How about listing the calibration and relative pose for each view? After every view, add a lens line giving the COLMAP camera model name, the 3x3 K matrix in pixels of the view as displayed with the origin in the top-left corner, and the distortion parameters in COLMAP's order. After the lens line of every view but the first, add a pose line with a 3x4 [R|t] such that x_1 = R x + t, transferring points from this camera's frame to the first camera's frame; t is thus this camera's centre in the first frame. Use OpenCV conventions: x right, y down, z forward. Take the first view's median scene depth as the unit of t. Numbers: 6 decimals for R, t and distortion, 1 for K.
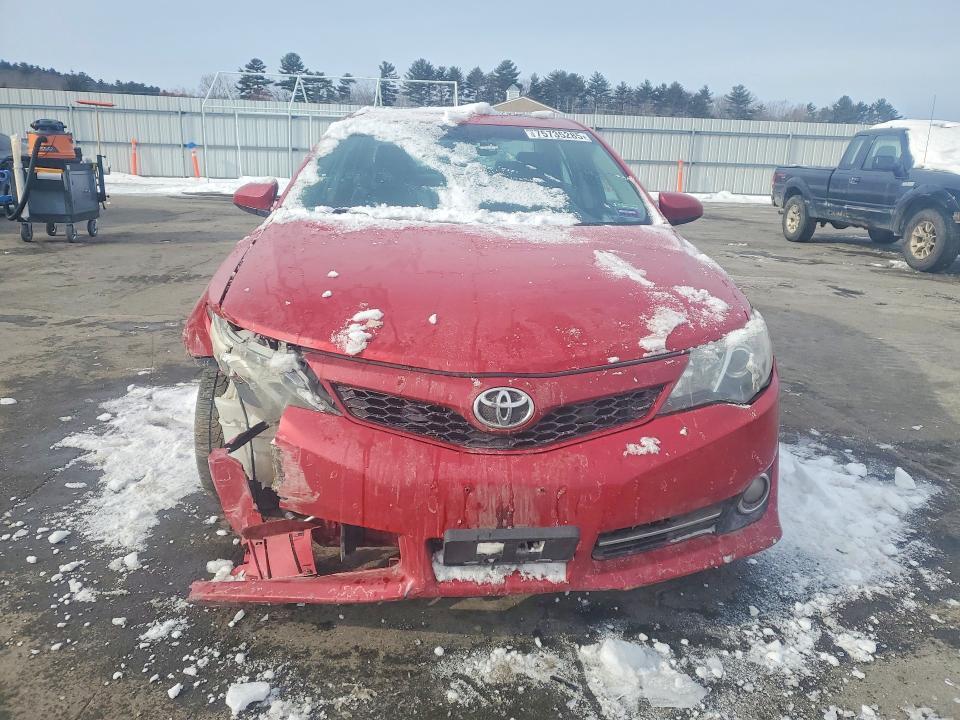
lens RADIAL K [[730.6, 0, 480.3], [0, 730.6, 362.6], [0, 0, 1]] dist [0.035970, -0.019045]
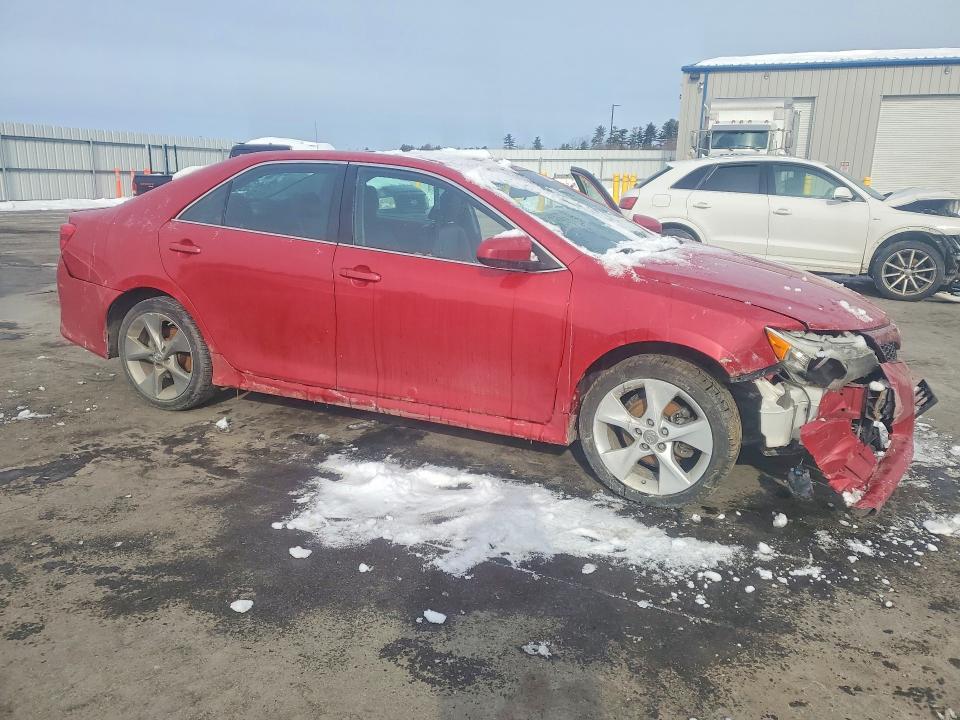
lens RADIAL K [[730.6, 0, 476.7], [0, 730.6, 353.2], [0, 0, 1]] dist [0.035970, -0.019045]
pose [[0.467931, -0.229792, 0.853367, -1.225172], [0.232522, 0.963596, 0.131974, -0.233439], [-0.852628, 0.136672, 0.504328, 0.550271]]
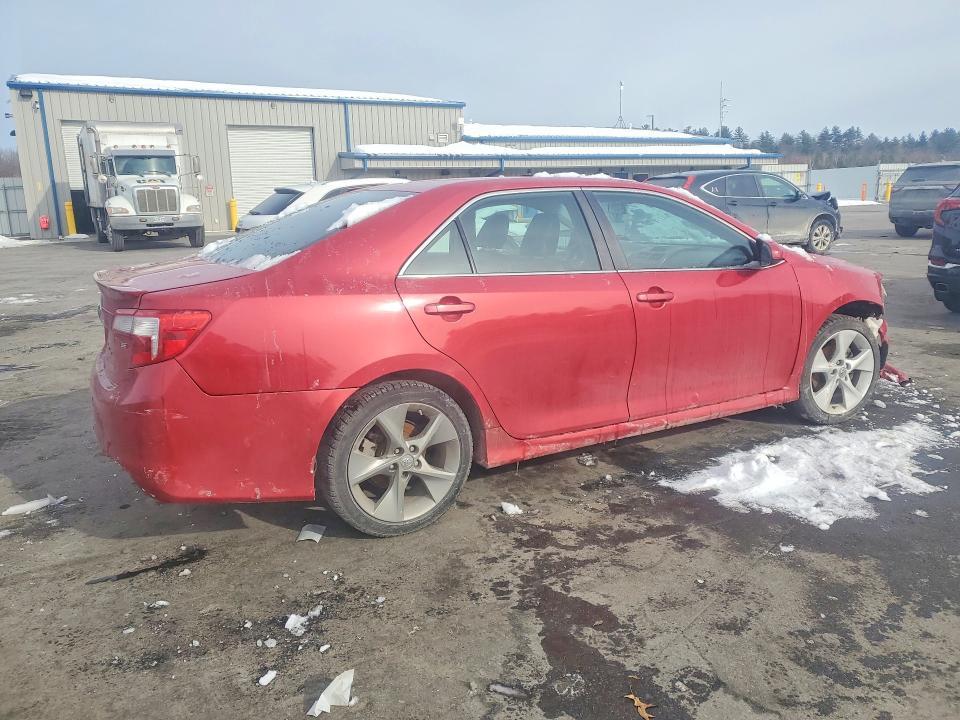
lens RADIAL K [[730.6, 0, 480.0], [0, 730.6, 362.9], [0, 0, 1]] dist [0.035970, -0.019045]
pose [[-0.421870, -0.218766, 0.879868, -1.220867], [0.262128, 0.899580, 0.349349, -0.616726], [-0.867937, 0.378017, -0.322161, 1.893997]]
